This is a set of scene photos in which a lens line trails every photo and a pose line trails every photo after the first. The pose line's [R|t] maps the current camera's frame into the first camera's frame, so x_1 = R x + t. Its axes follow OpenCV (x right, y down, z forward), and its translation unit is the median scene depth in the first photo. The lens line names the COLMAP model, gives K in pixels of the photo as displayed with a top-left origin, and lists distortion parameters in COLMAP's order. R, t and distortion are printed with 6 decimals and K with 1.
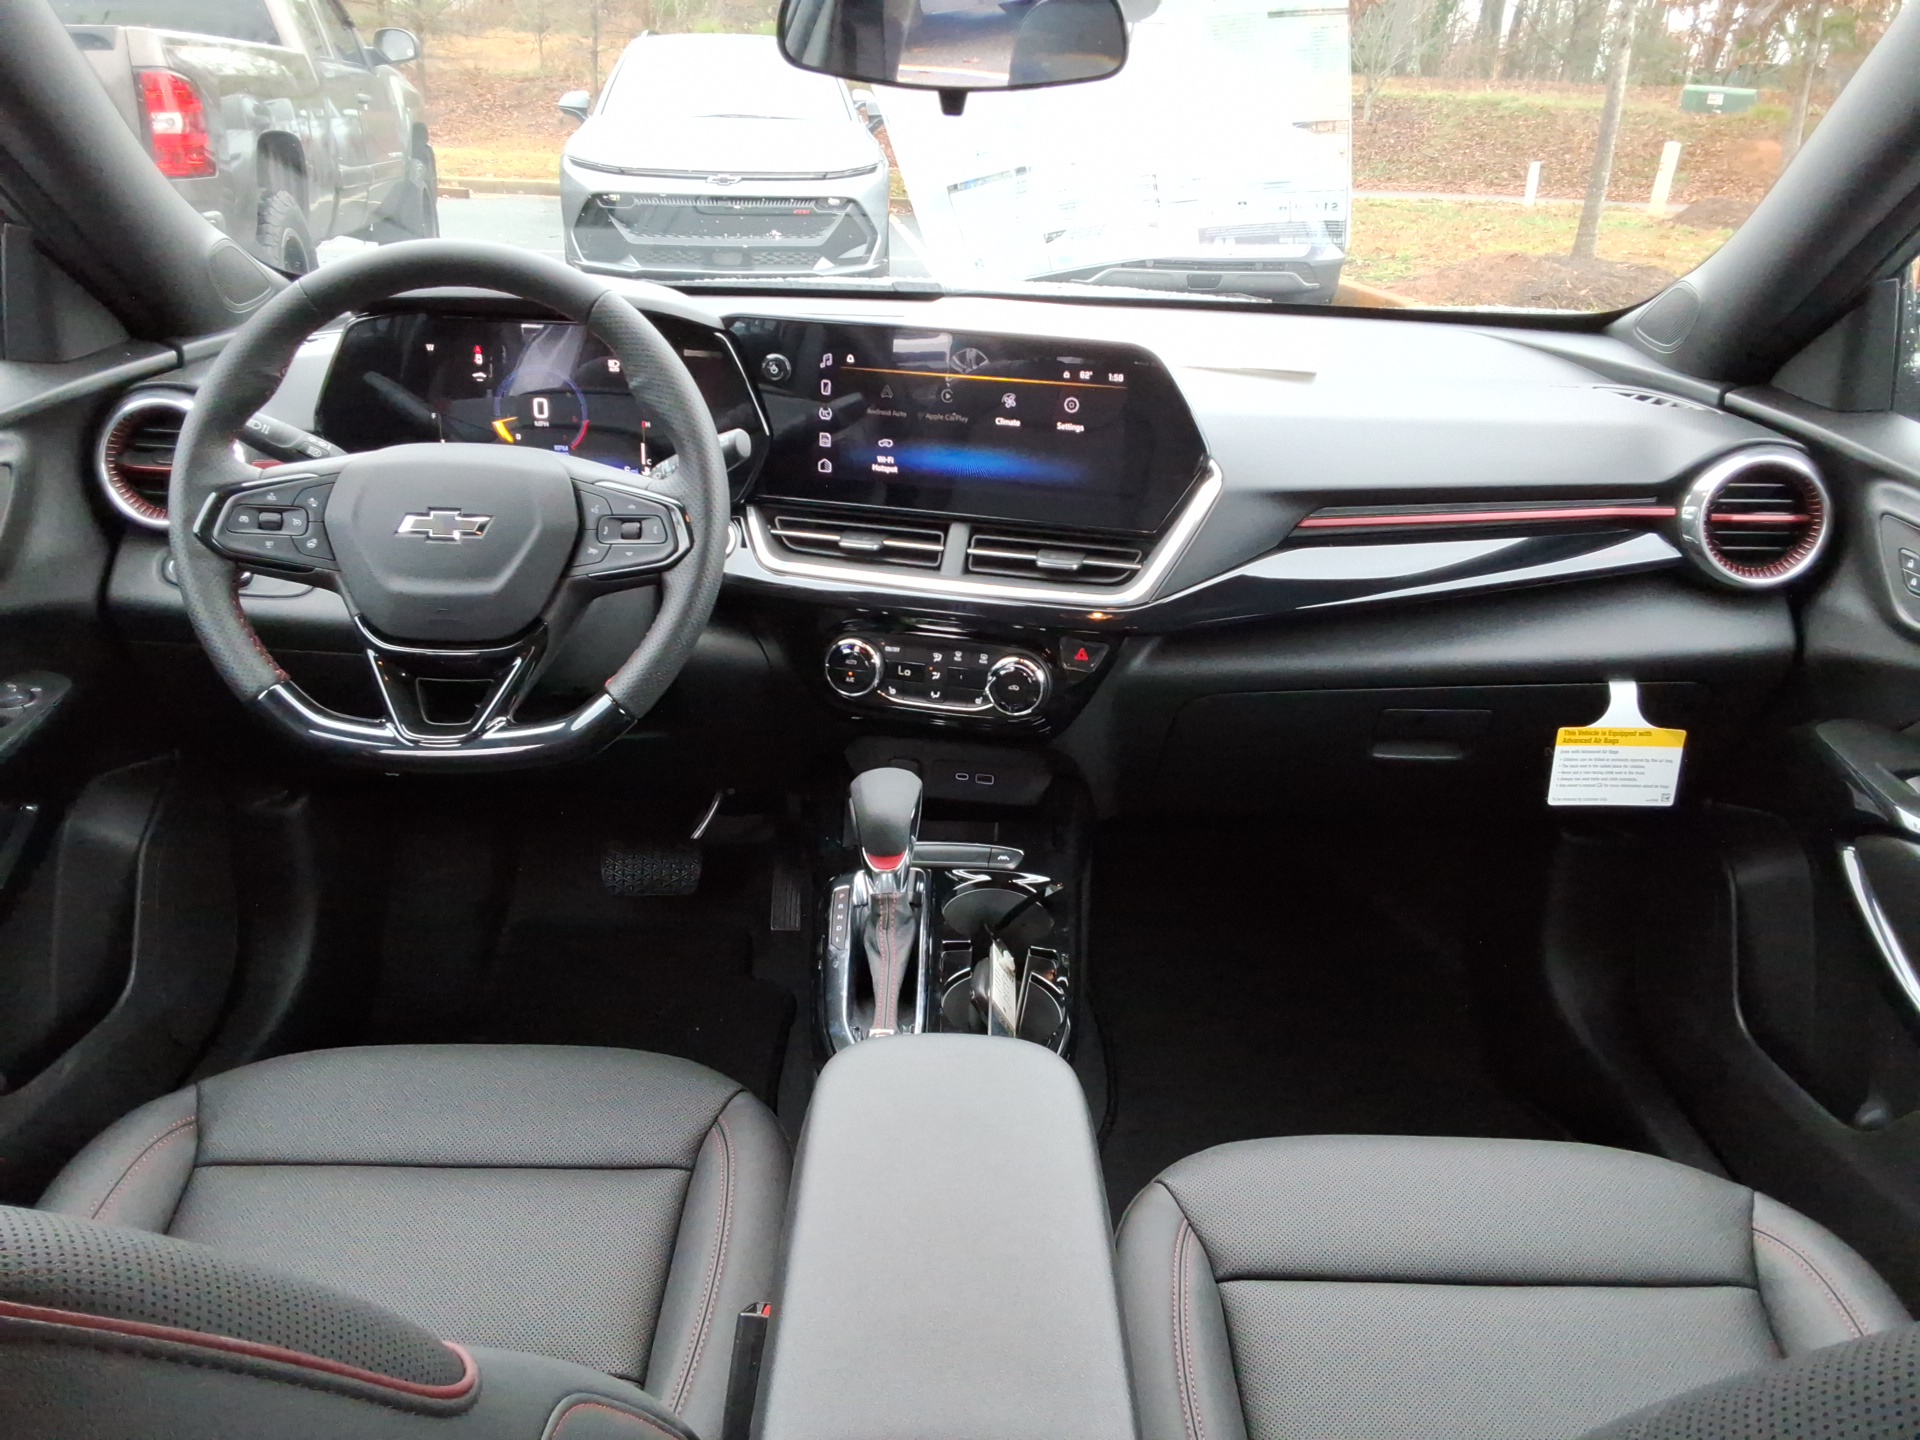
lens RADIAL K [[1519.1, 0, 977.3], [0, 1519.1, 711.7], [0, 0, 1]] dist [0.086590, -0.106295]
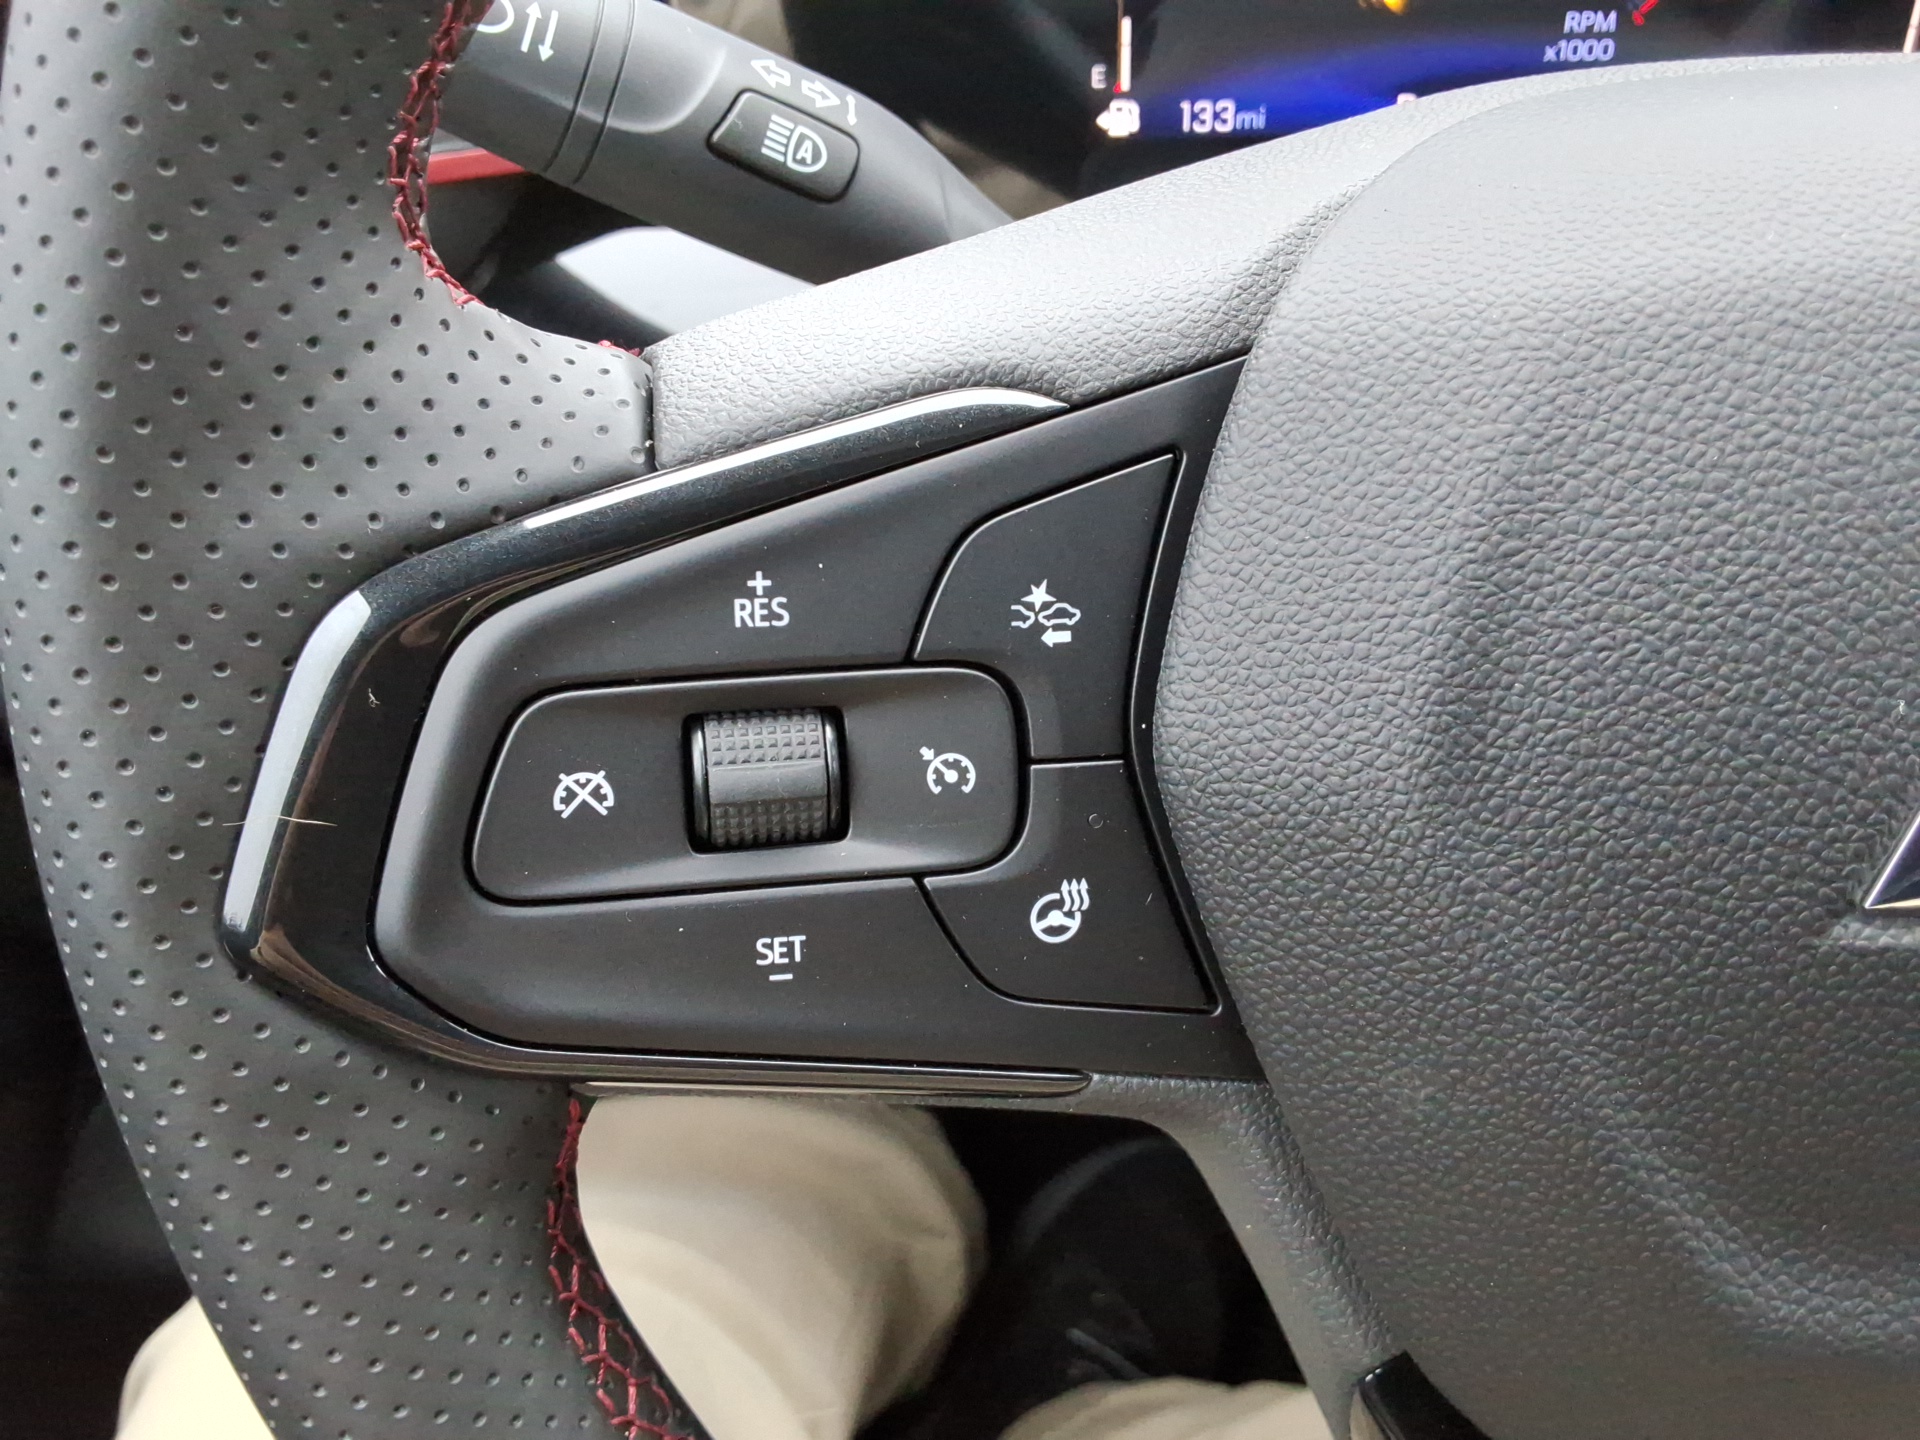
lens RADIAL K [[1557.6, 0, 968.1], [0, 1557.6, 704.3], [0, 0, 1]] dist [0.136688, -0.223565]
pose [[0.996435, -0.022490, -0.081309, -0.359091], [0.042661, 0.965823, 0.255668, -0.137875], [0.072780, -0.258225, 0.963339, 0.726298]]
